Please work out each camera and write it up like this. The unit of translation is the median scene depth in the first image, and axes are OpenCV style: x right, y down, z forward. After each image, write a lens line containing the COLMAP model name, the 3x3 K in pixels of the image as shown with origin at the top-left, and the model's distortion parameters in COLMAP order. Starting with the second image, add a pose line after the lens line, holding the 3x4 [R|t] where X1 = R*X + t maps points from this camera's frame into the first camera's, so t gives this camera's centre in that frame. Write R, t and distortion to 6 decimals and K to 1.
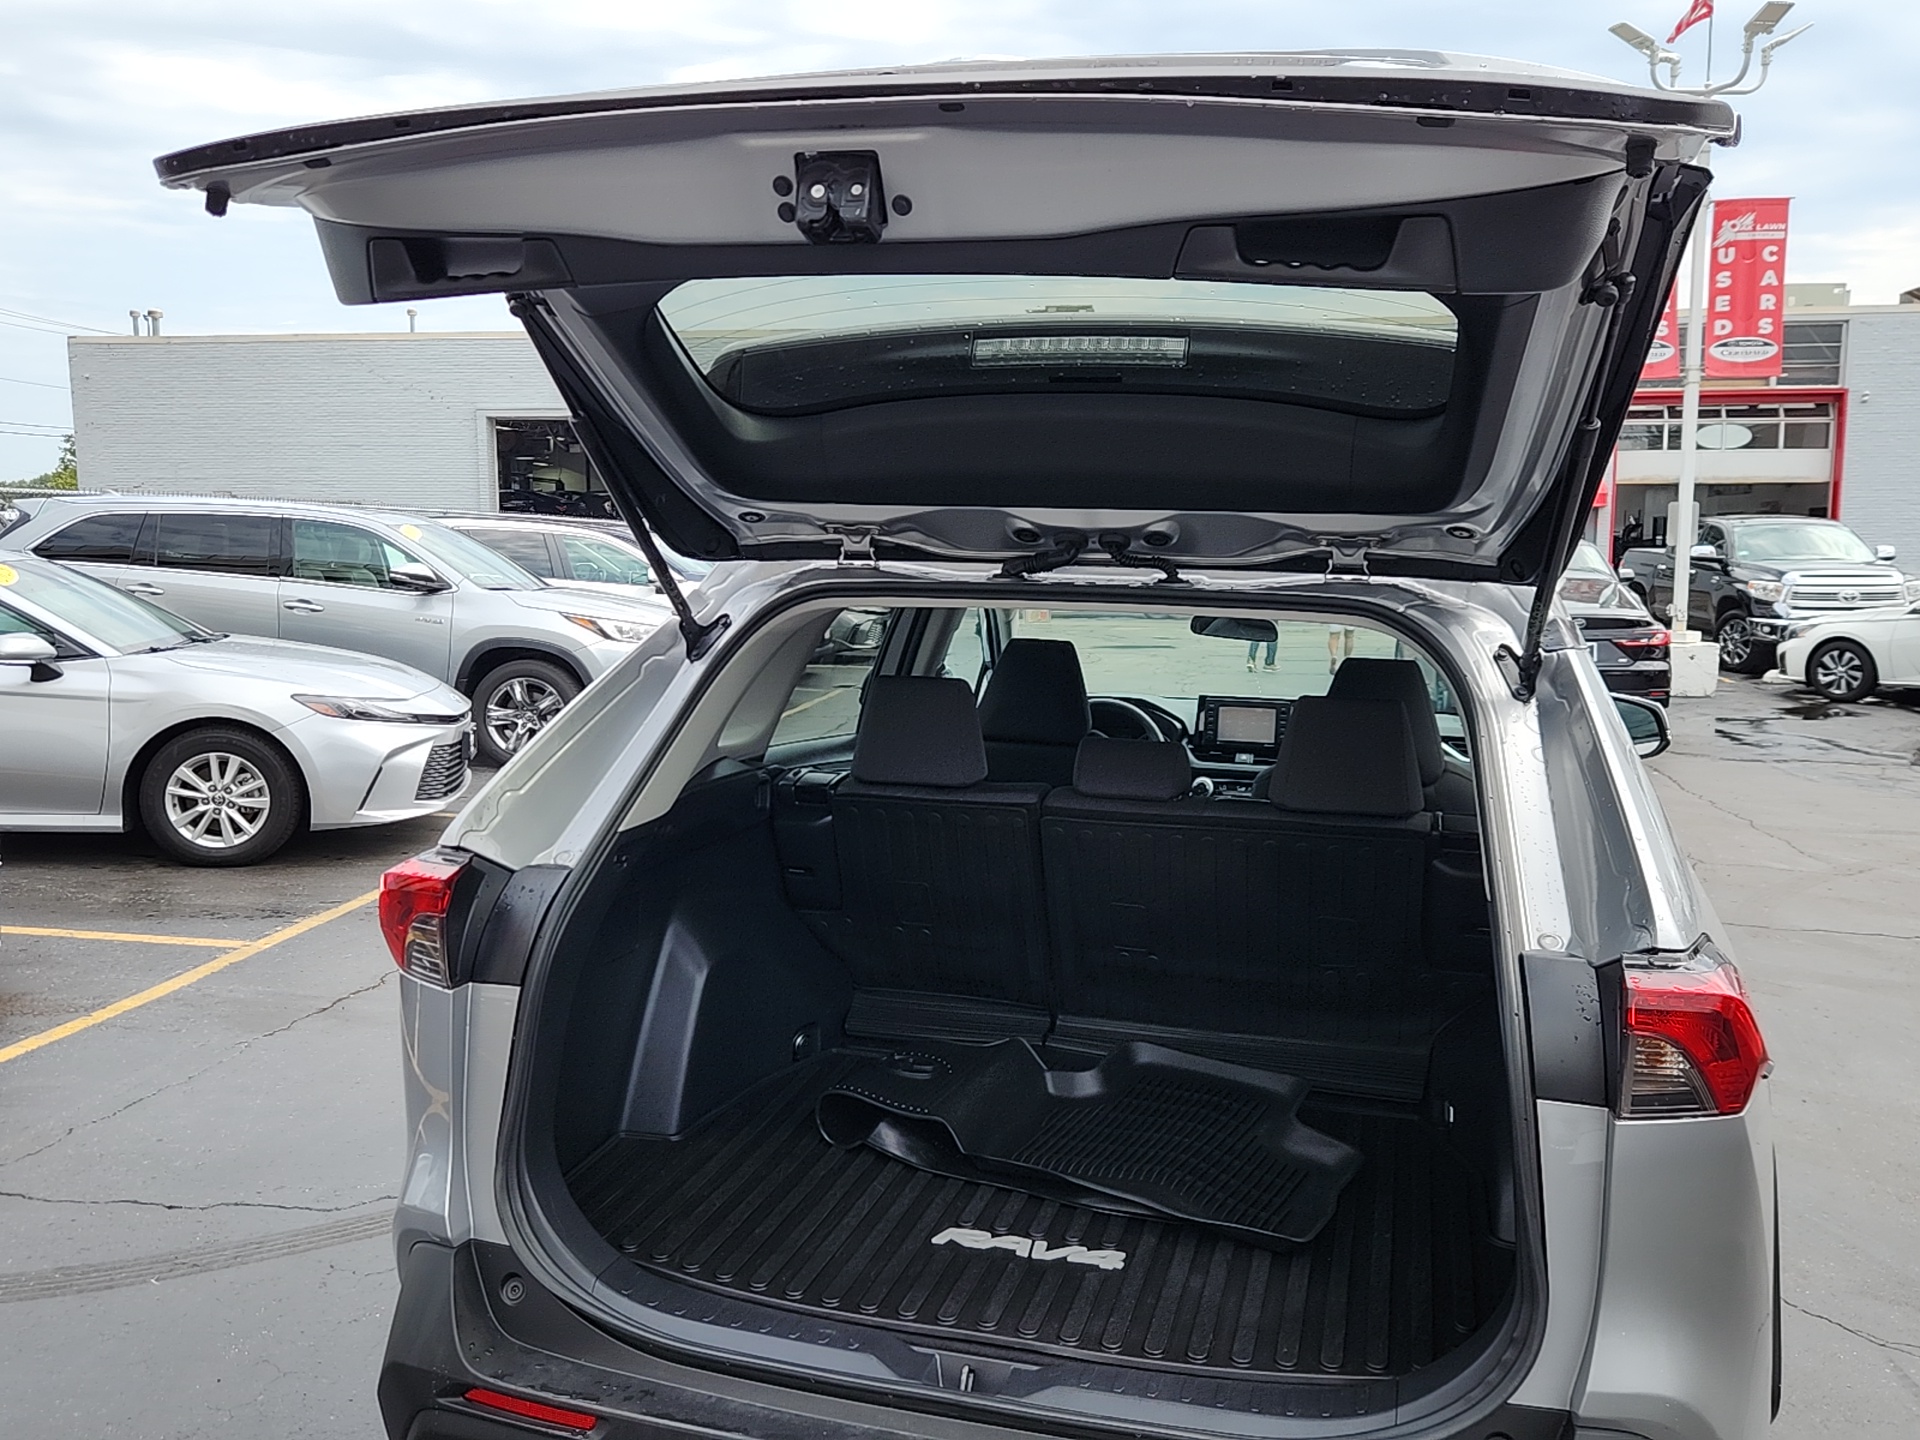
lens RADIAL K [[1549.8, 0, 995.4], [0, 1549.8, 726.1], [0, 0, 1]] dist [0.095339, -0.095049]
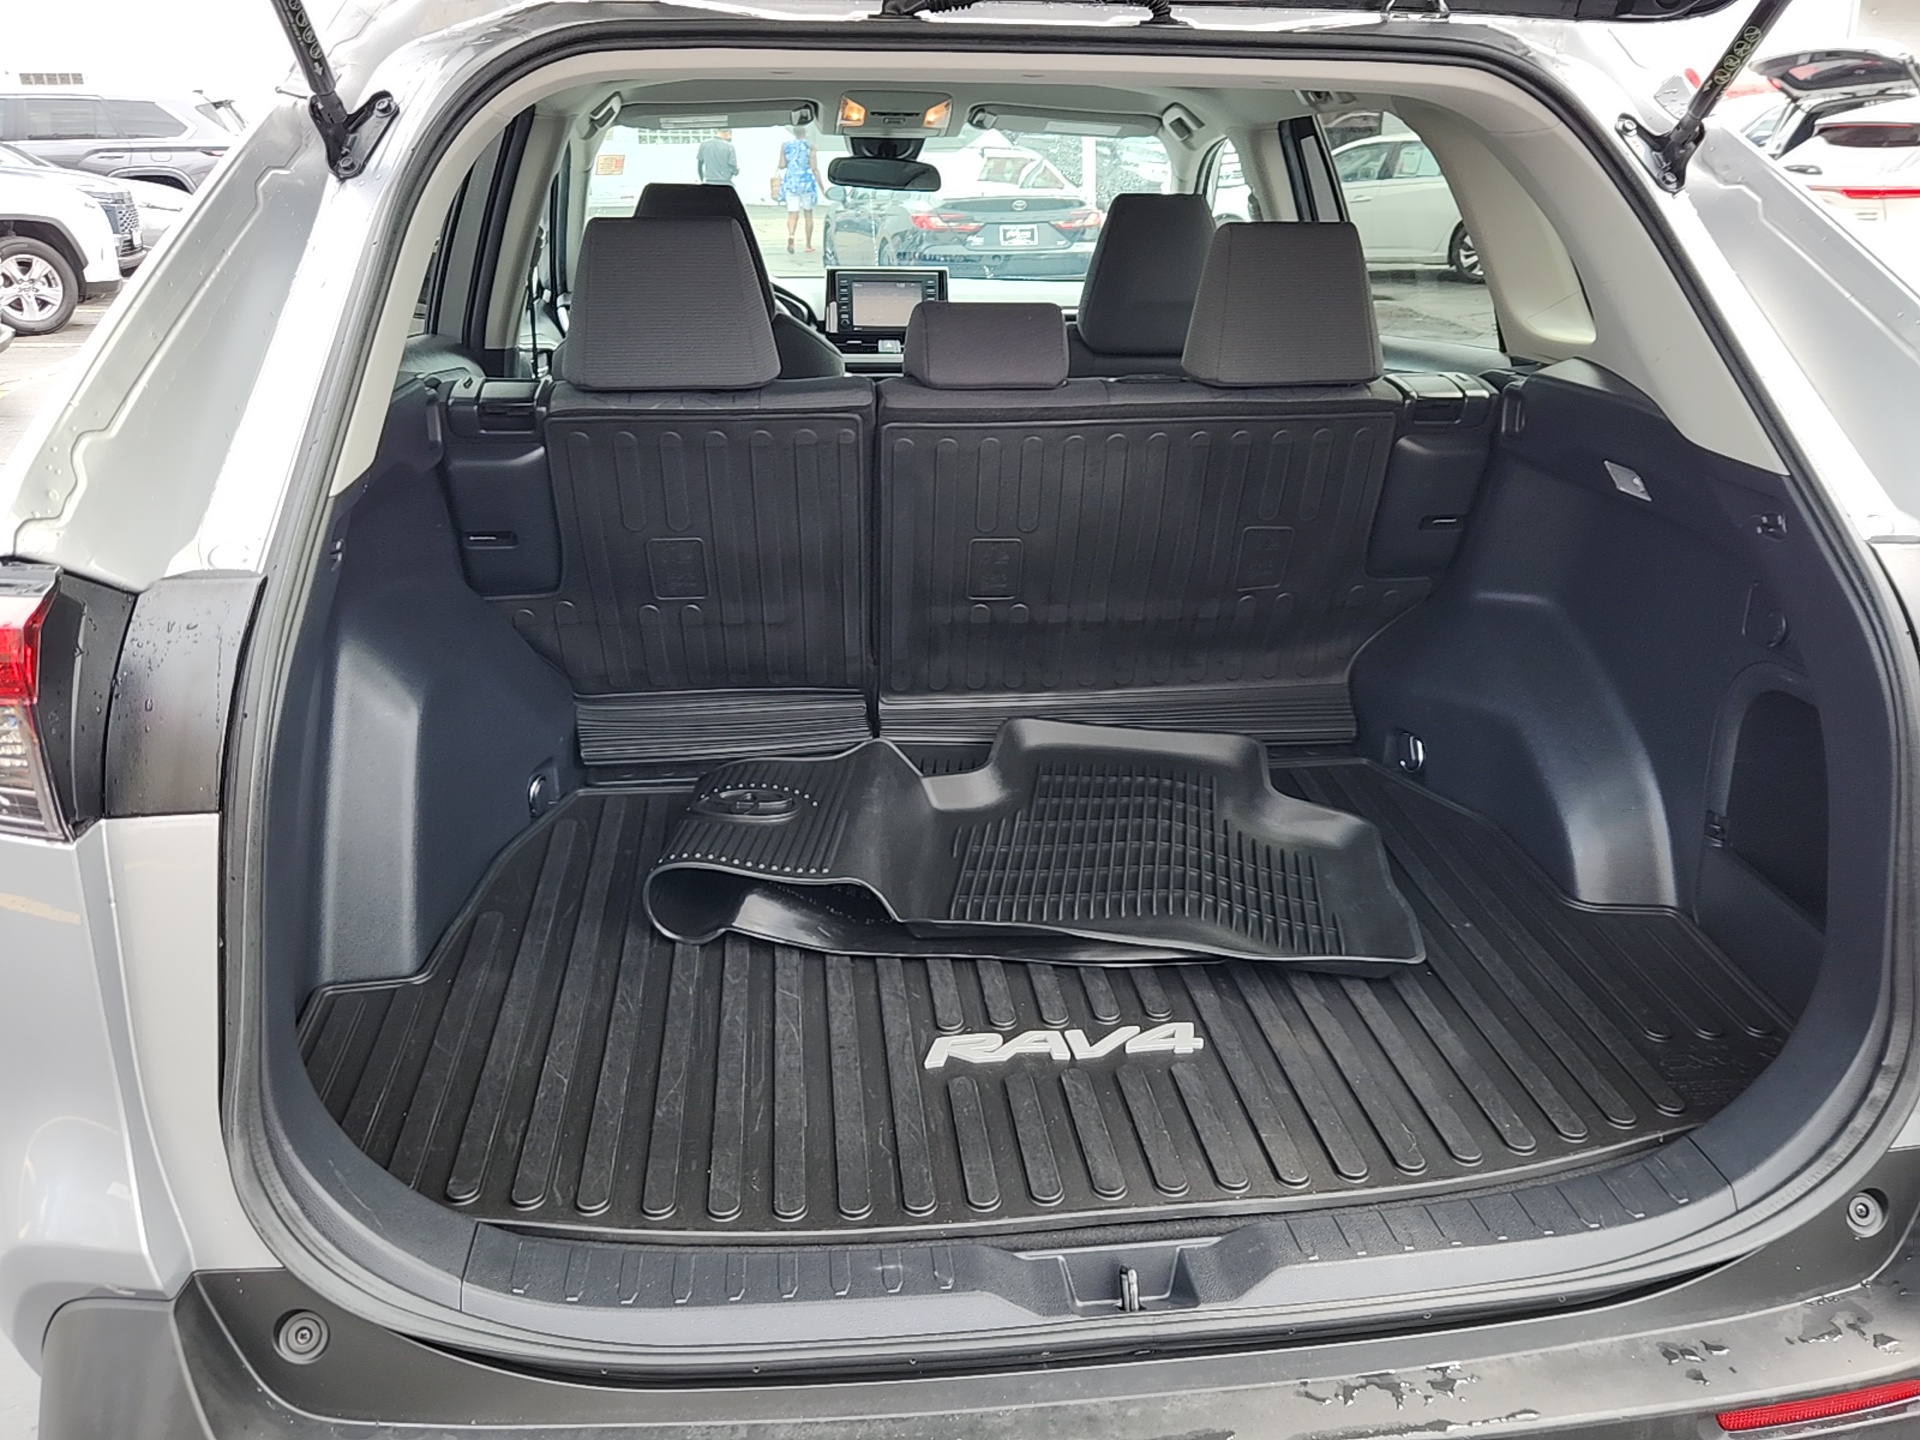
lens RADIAL K [[1575.9, 0, 1003.4], [0, 1575.9, 679.5], [0, 0, 1]] dist [0.065131, -0.045159]
pose [[0.923883, -0.134108, 0.358406, -0.212798], [0.055160, 0.973471, 0.222063, 0.018826], [-0.378678, -0.185391, 0.906771, 0.375350]]
